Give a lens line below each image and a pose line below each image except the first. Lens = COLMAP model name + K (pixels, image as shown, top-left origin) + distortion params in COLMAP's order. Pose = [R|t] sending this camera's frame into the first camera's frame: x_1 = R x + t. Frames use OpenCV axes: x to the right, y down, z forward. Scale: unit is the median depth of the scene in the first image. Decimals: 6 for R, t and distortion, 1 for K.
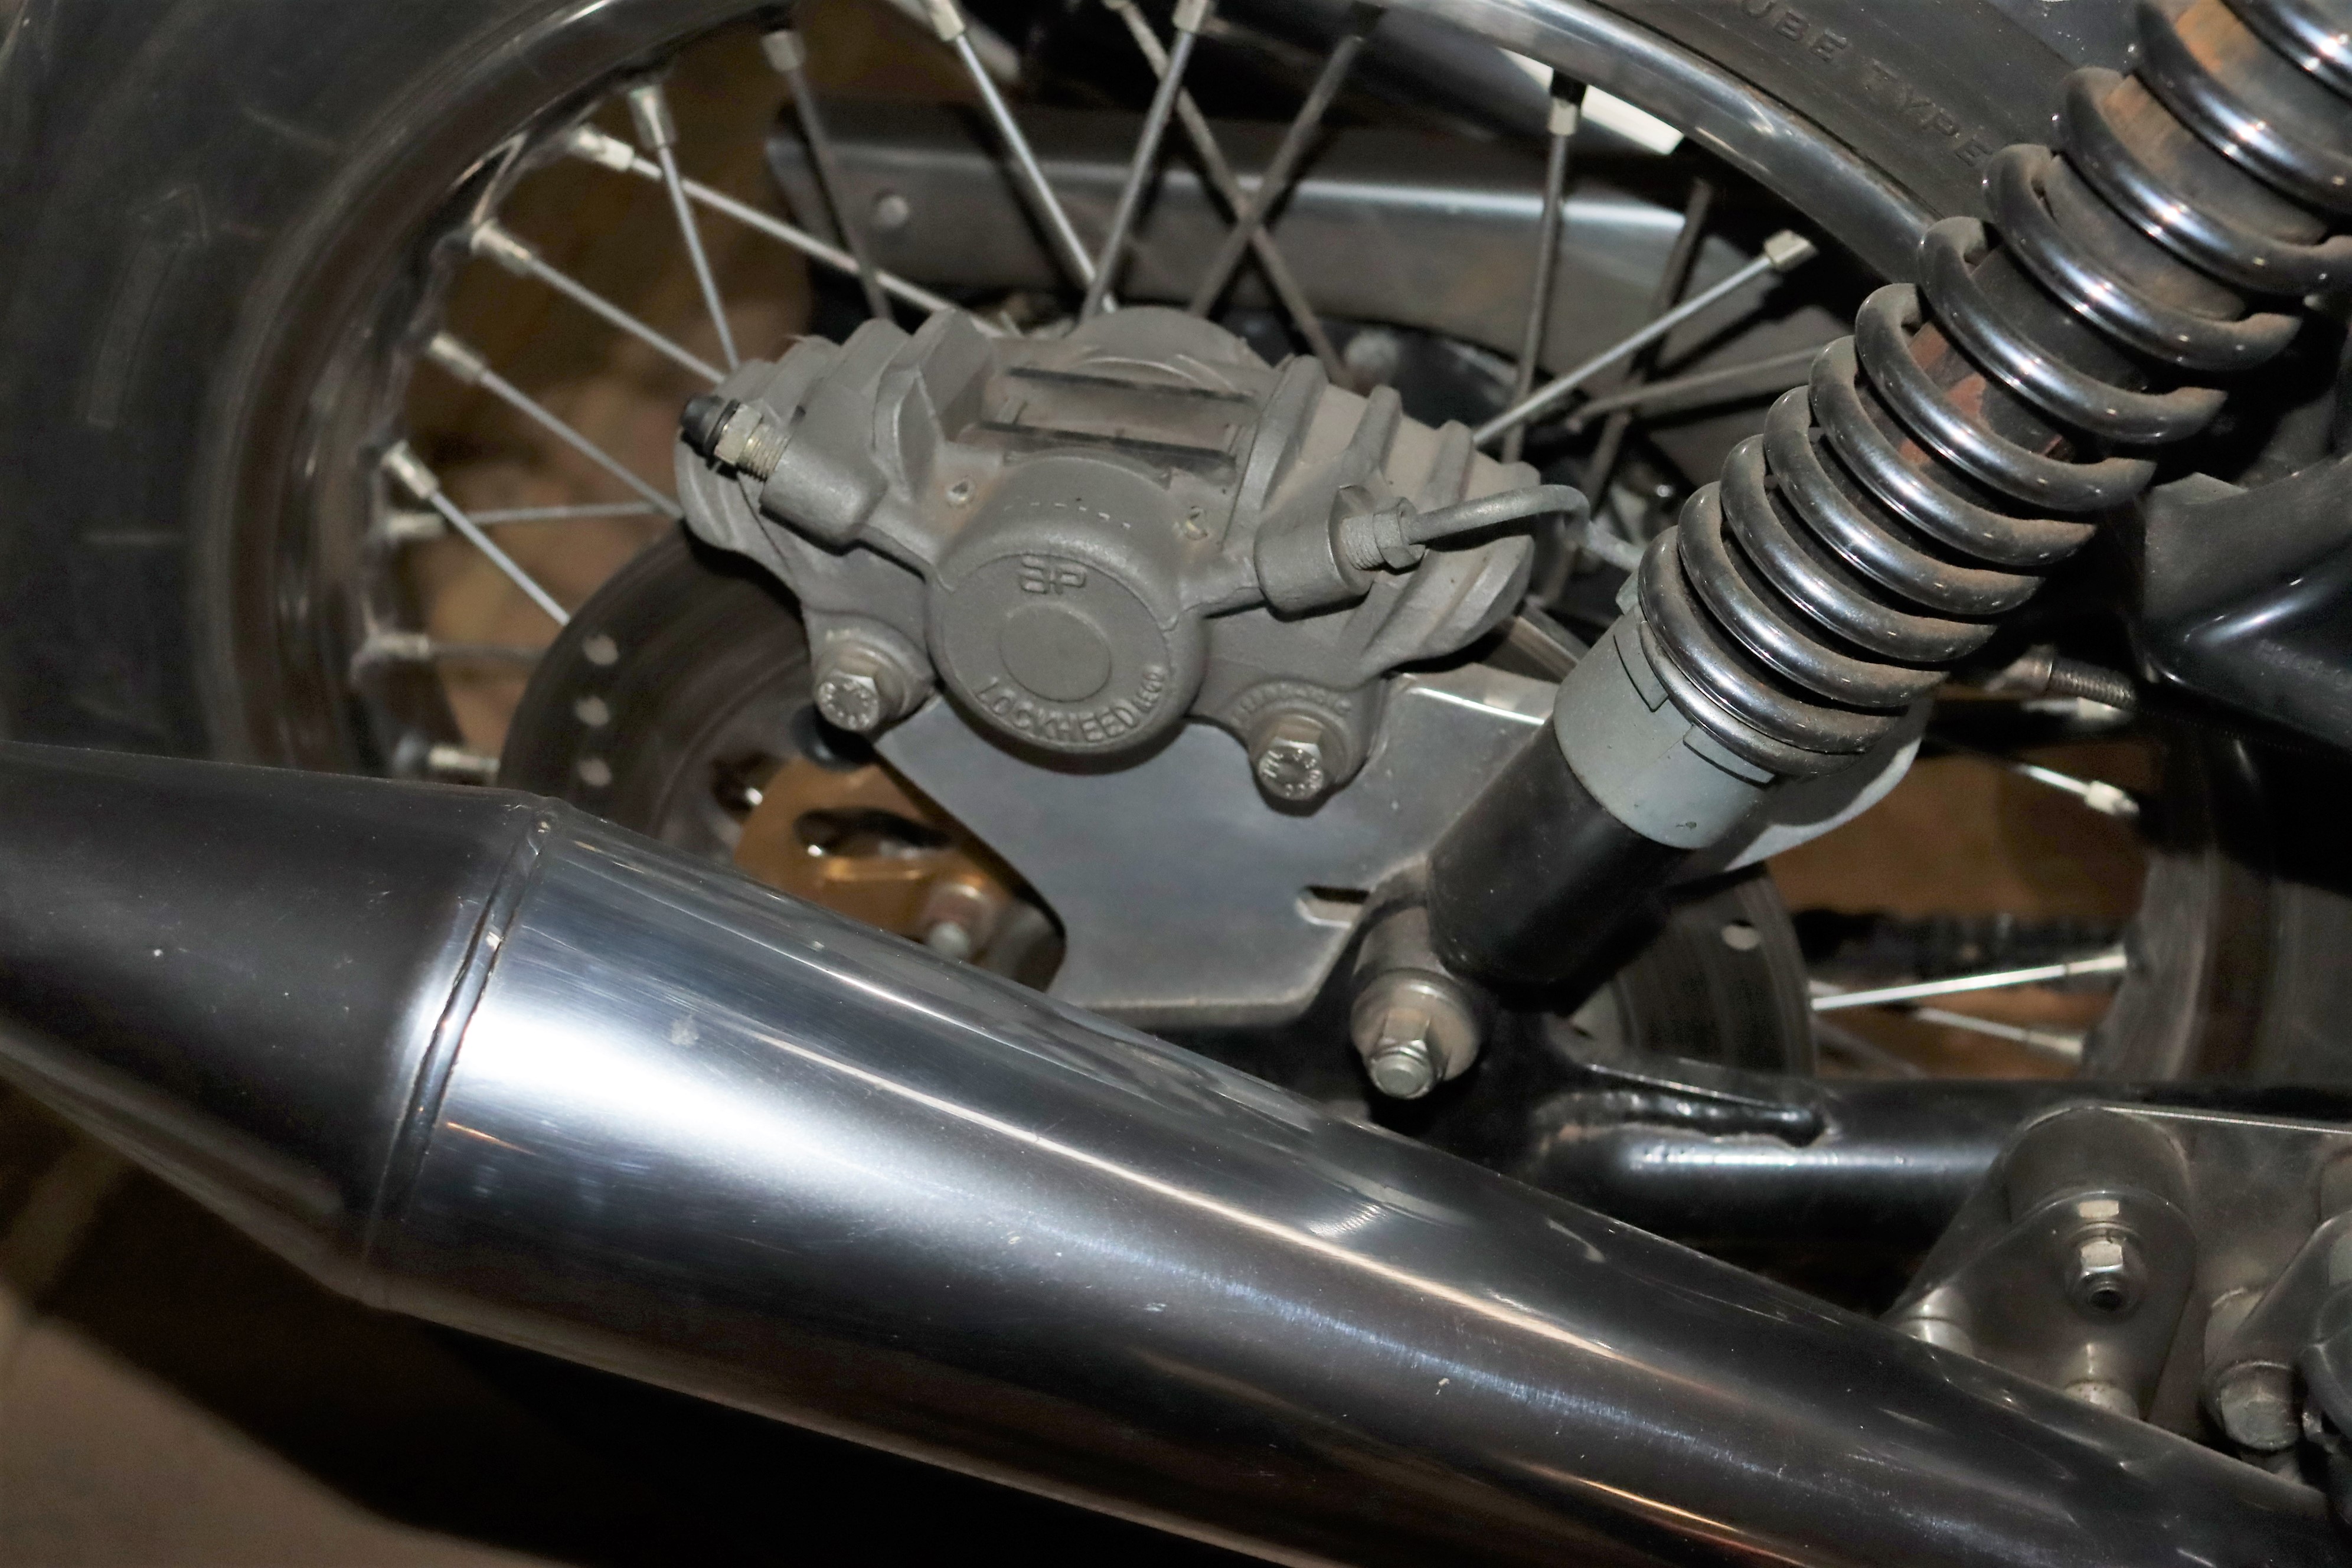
lens RADIAL K [[3305.4, 0, 1176.0], [0, 3305.4, 784.0], [0, 0, 1]] dist [0.019987, -0.016568]
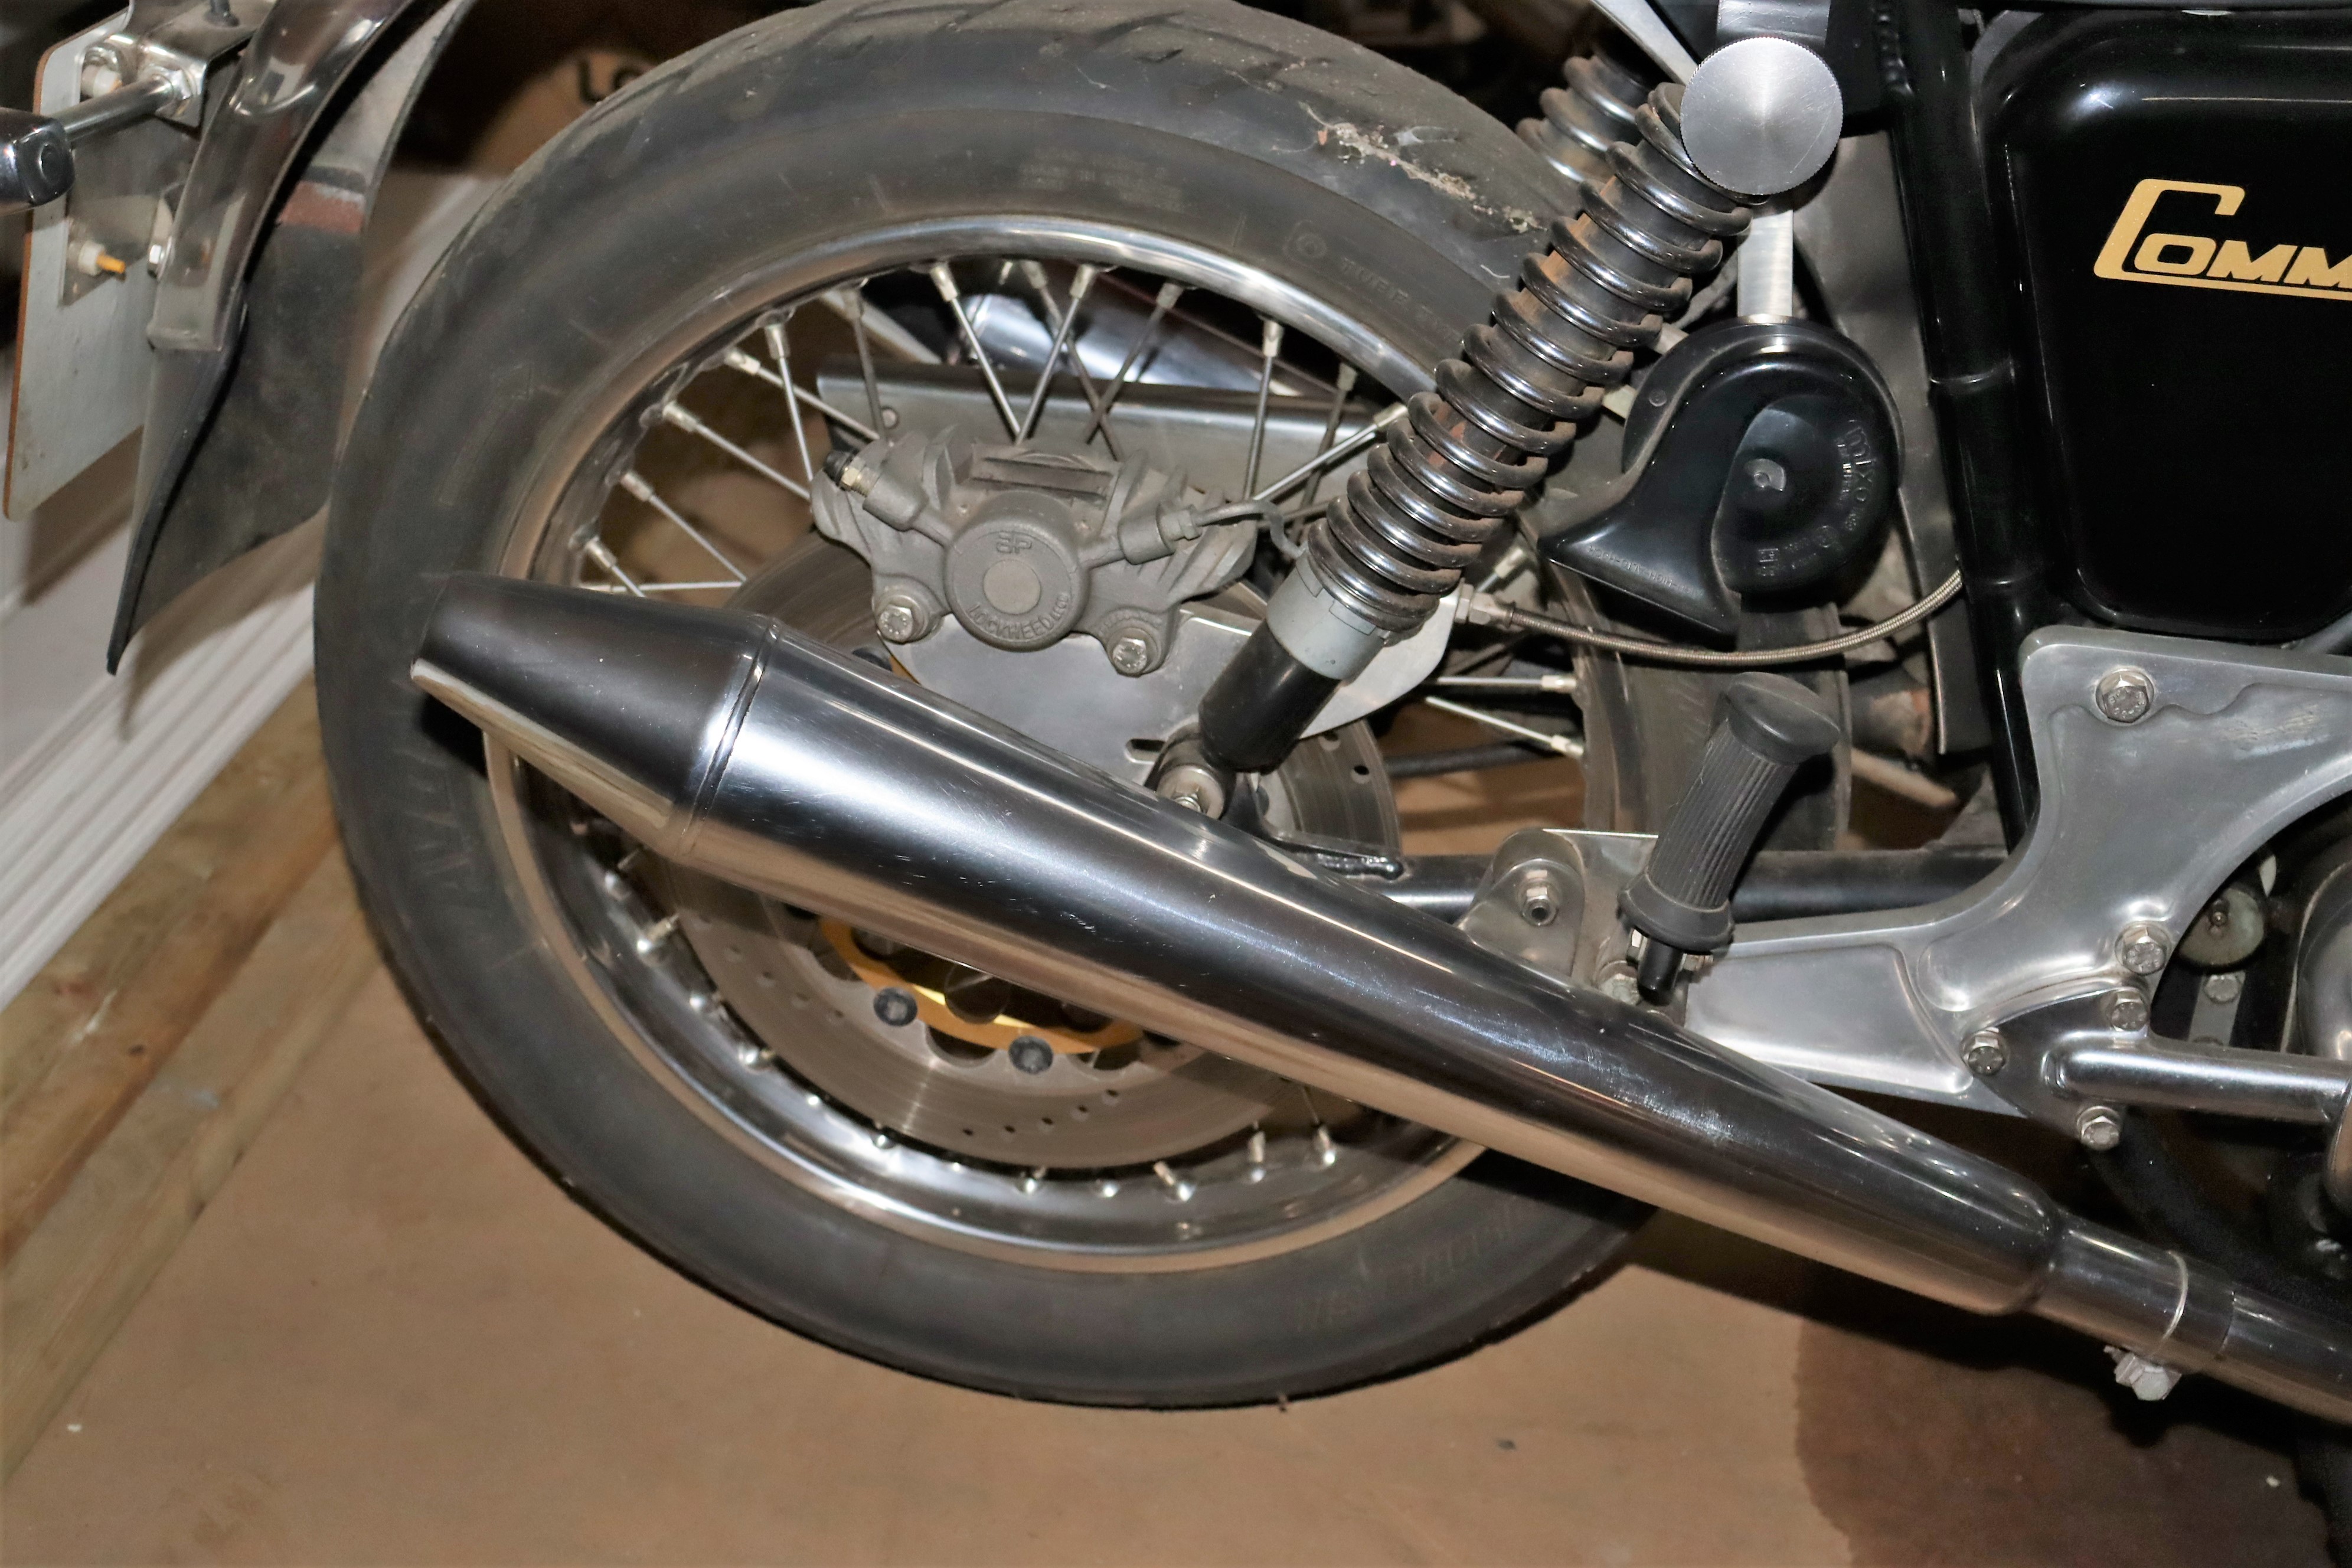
lens RADIAL K [[3162.9, 0, 1186.0], [0, 3162.9, 704.7], [0, 0, 1]] dist [0.101850, -0.015134]
pose [[0.994465, 0.031723, 0.100165, -0.117798], [-0.012039, 0.981456, -0.191311, 0.380029], [-0.104377, 0.189046, 0.976405, -0.813451]]
